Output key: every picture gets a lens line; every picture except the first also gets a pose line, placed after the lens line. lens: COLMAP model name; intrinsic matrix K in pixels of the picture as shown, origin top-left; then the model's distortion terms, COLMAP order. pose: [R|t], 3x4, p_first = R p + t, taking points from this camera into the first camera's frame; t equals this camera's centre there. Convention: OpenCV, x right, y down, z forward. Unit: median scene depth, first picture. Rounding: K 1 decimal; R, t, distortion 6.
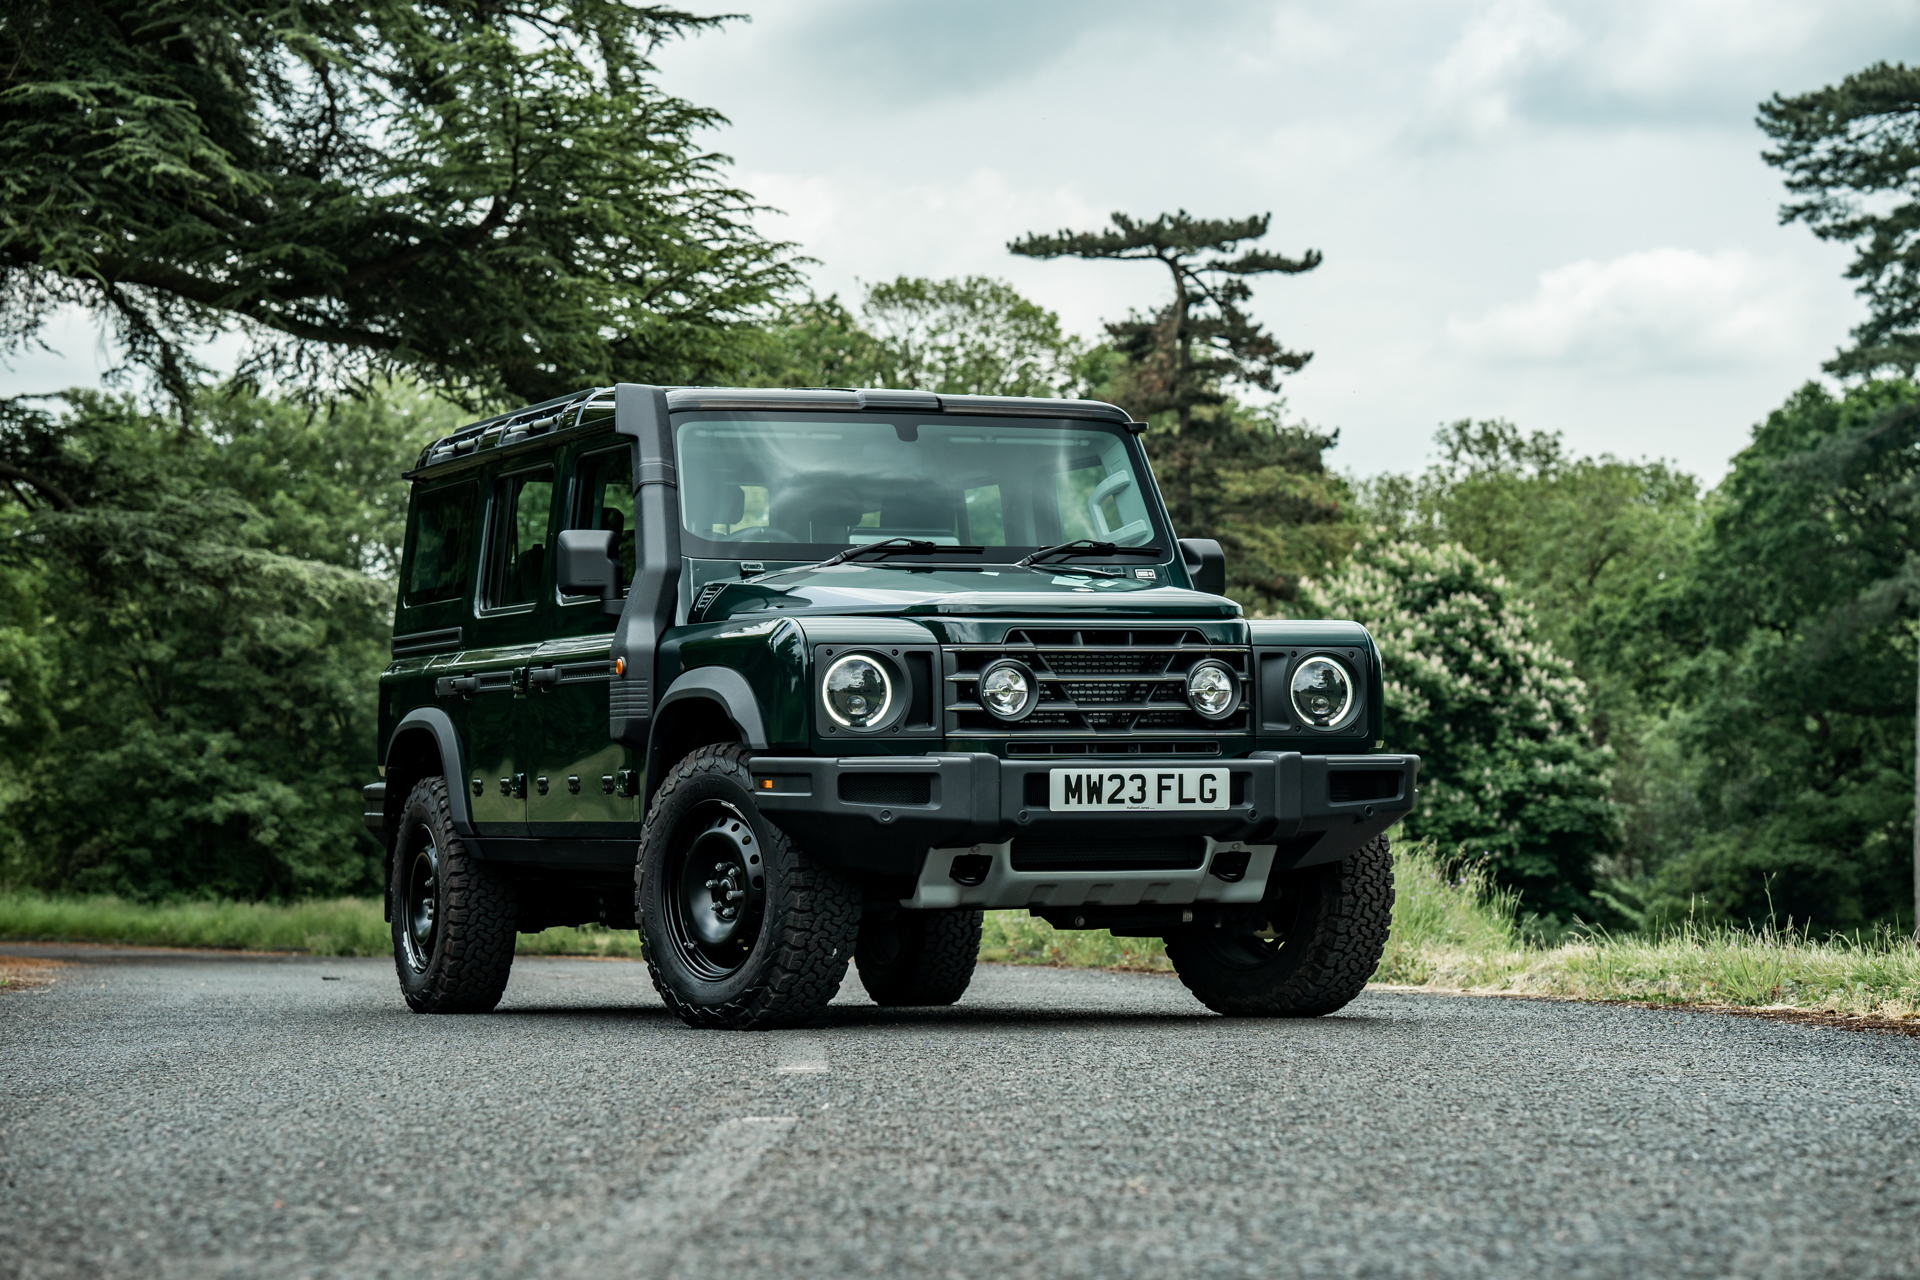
lens RADIAL K [[4584.1, 0, 959.8], [0, 4584.1, 642.1], [0, 0, 1]] dist [0.635840, 1.168088]
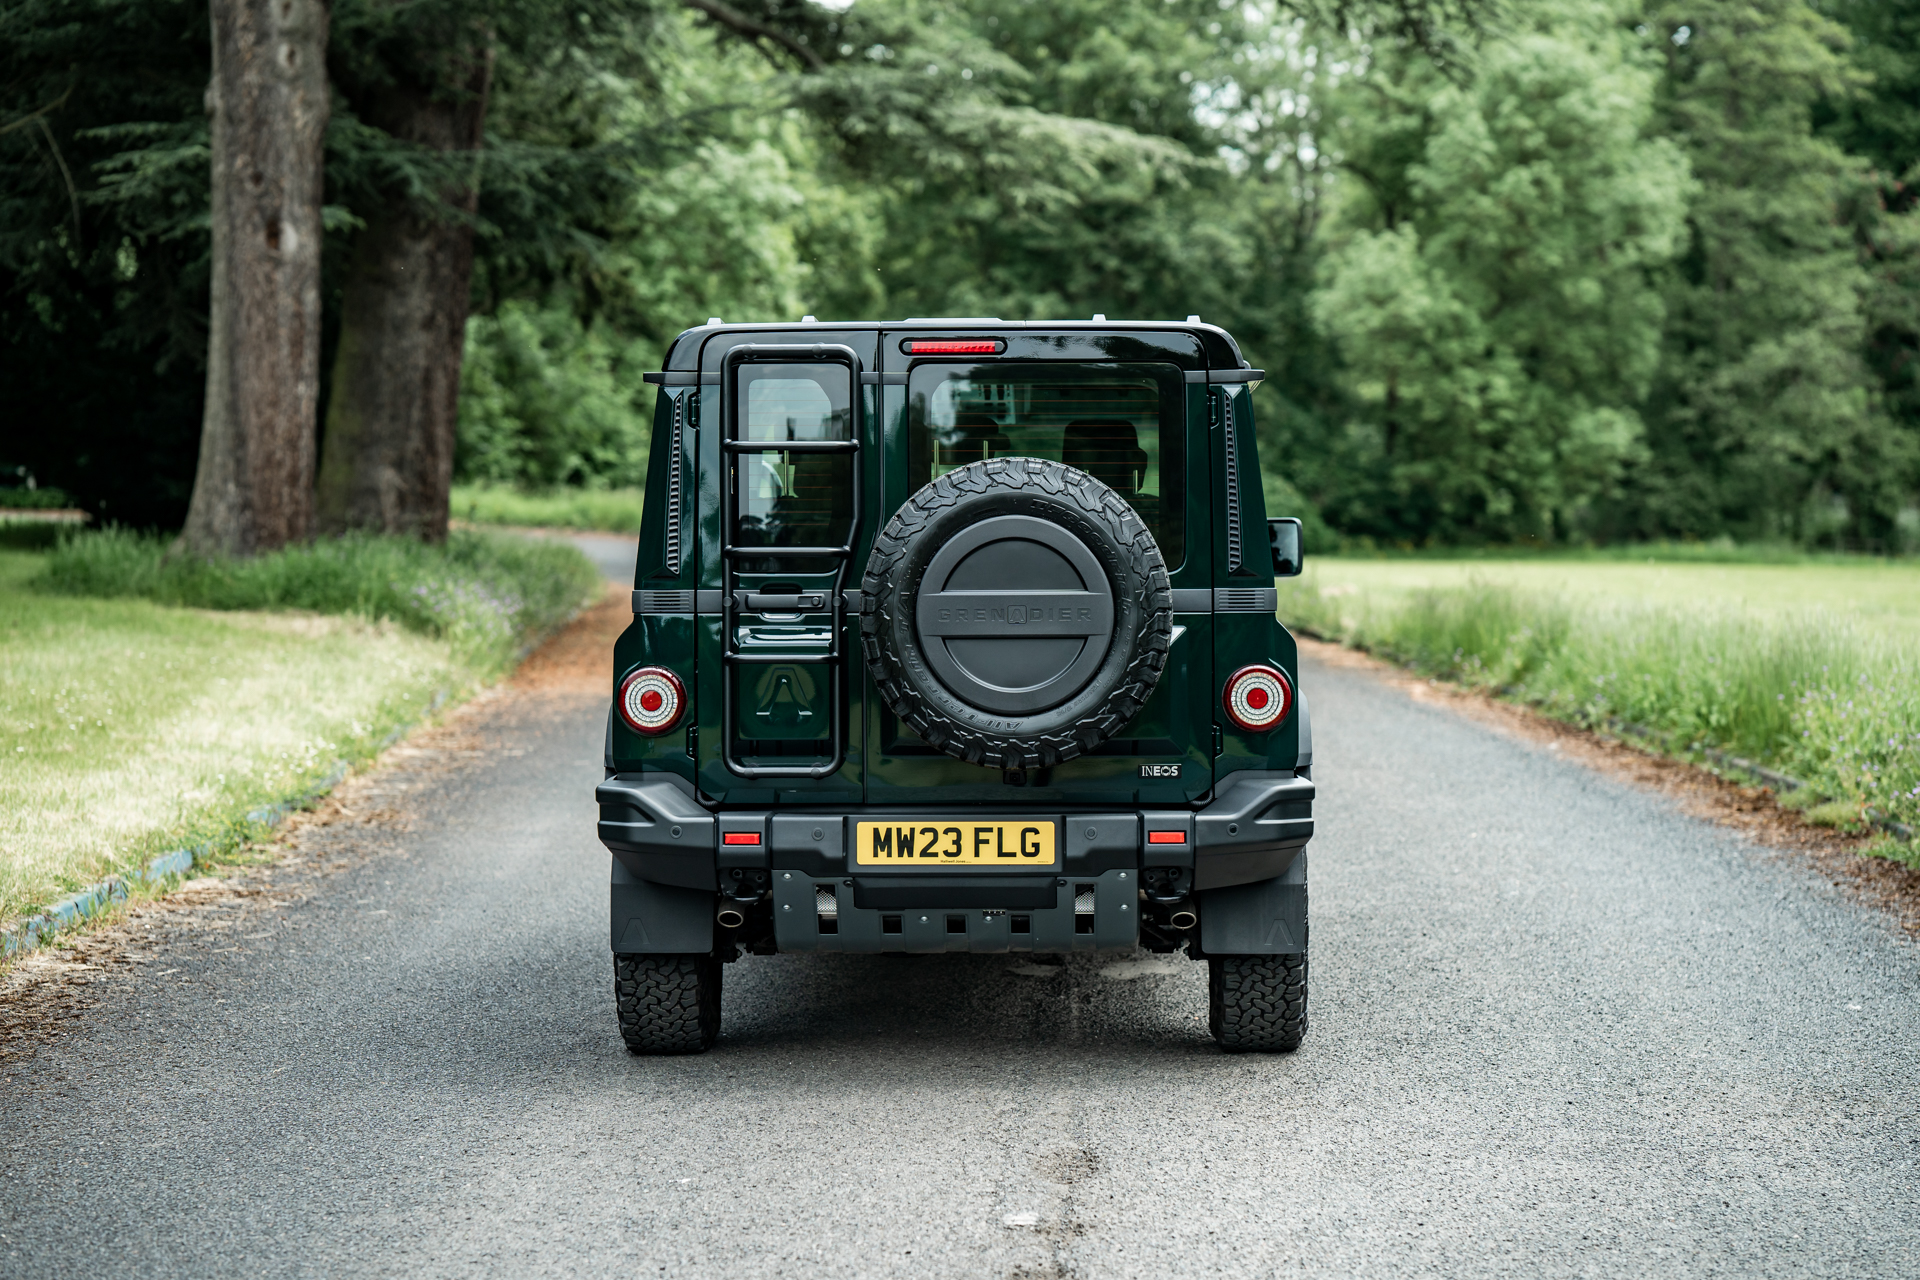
lens RADIAL K [[4513.3, 0, 967.4], [0, 4513.3, 636.0], [0, 0, 1]] dist [0.659975, 1.039637]
pose [[0.980777, -0.005644, -0.195051, 0.003954], [0.025928, 0.994488, 0.101598, -0.005638], [0.193402, -0.104702, 0.975517, 0.099589]]
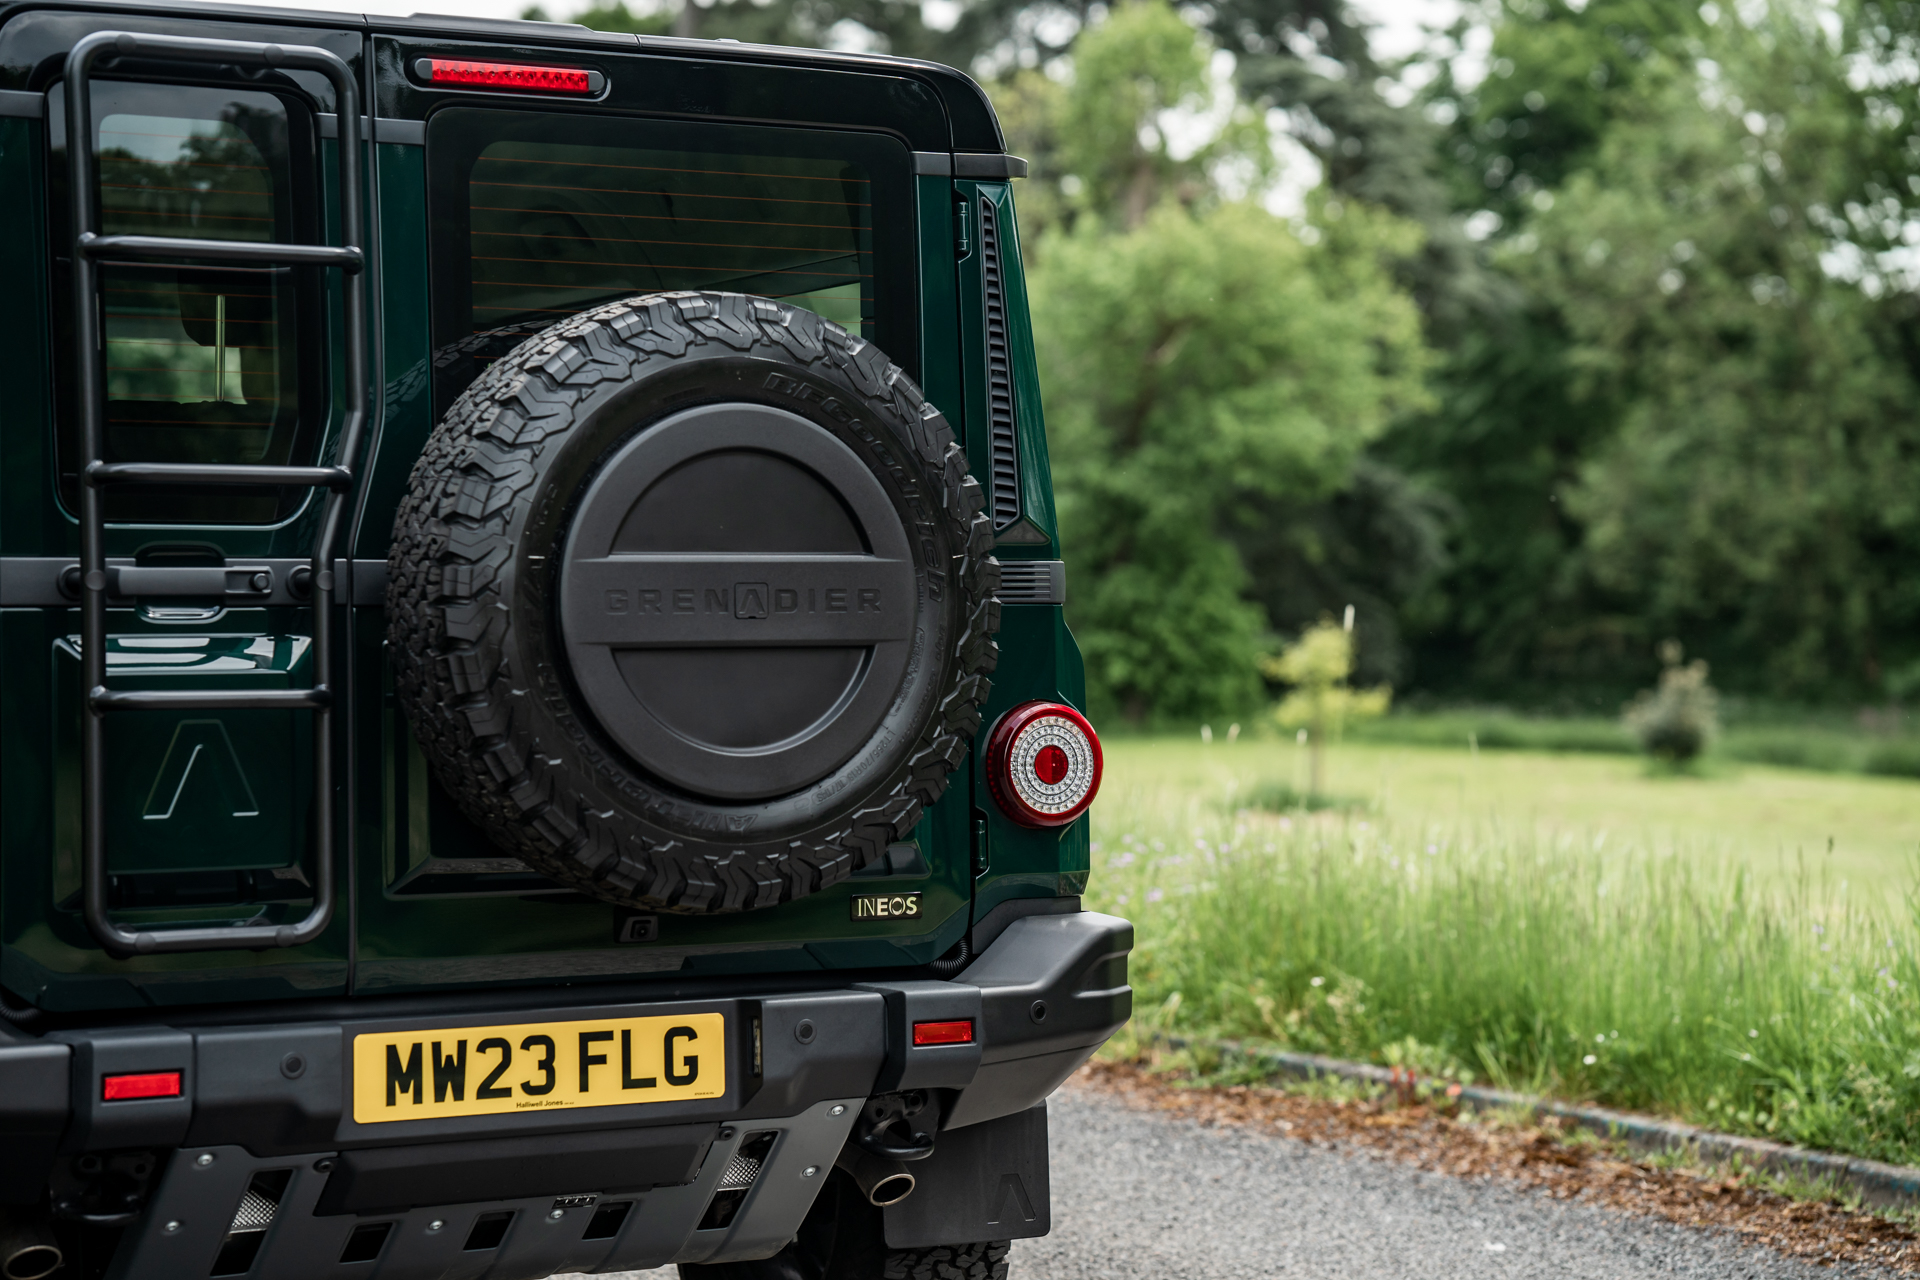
lens RADIAL K [[4513.3, 0, 967.4], [0, 4513.3, 636.0], [0, 0, 1]] dist [0.659975, 1.039637]
pose [[0.947047, -0.014131, 0.320785, -0.027972], [-0.010108, 0.997224, 0.073772, 0.000665], [-0.320936, -0.073108, 0.944275, 0.148591]]
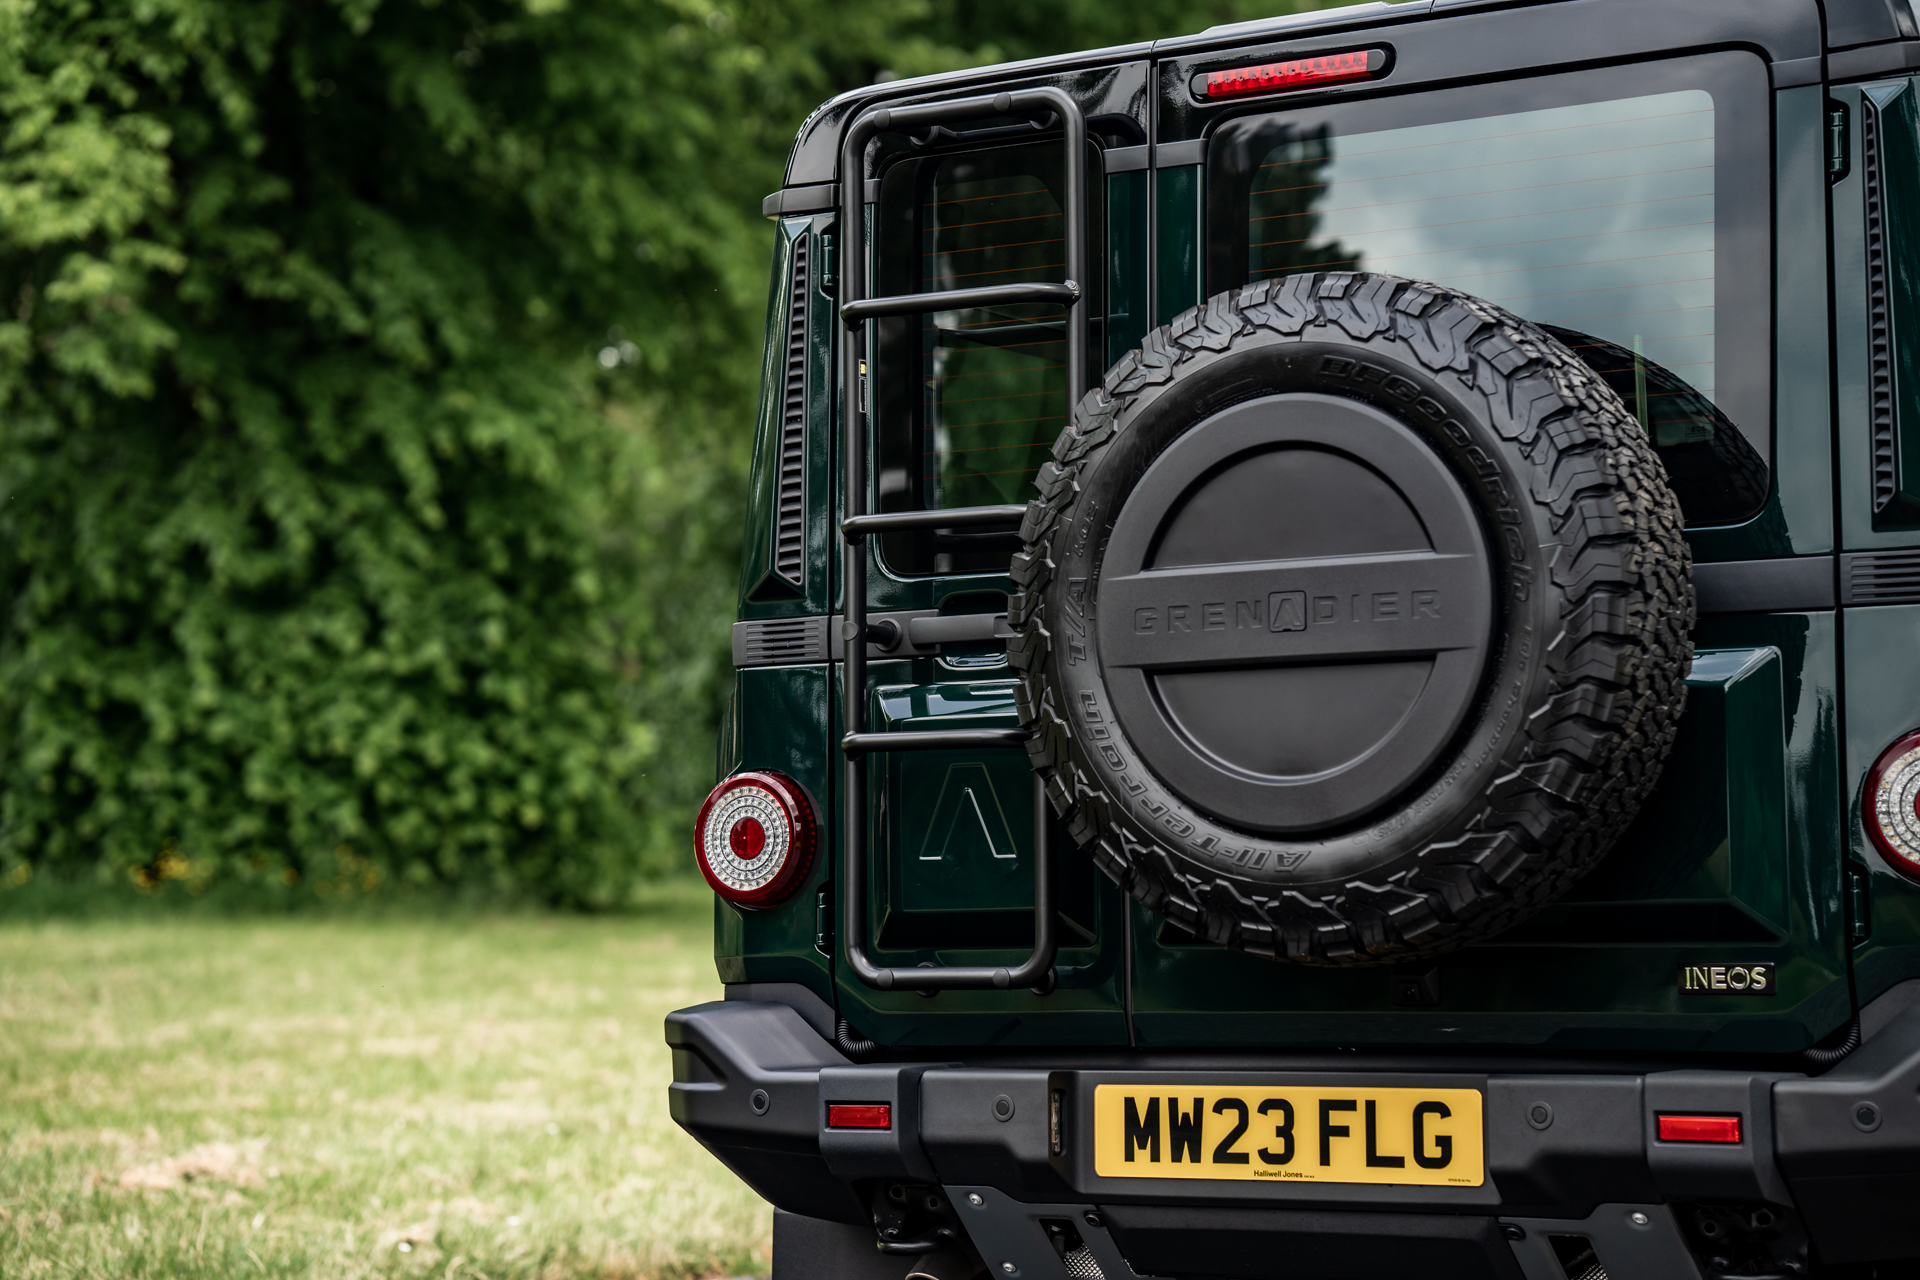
lens RADIAL K [[4513.3, 0, 967.4], [0, 4513.3, 636.0], [0, 0, 1]] dist [0.659975, 1.039637]
pose [[0.754886, -0.064943, -0.652633, 0.012435], [0.071906, 0.997282, -0.016066, 0.004702], [0.651902, -0.034801, 0.757504, 0.160495]]
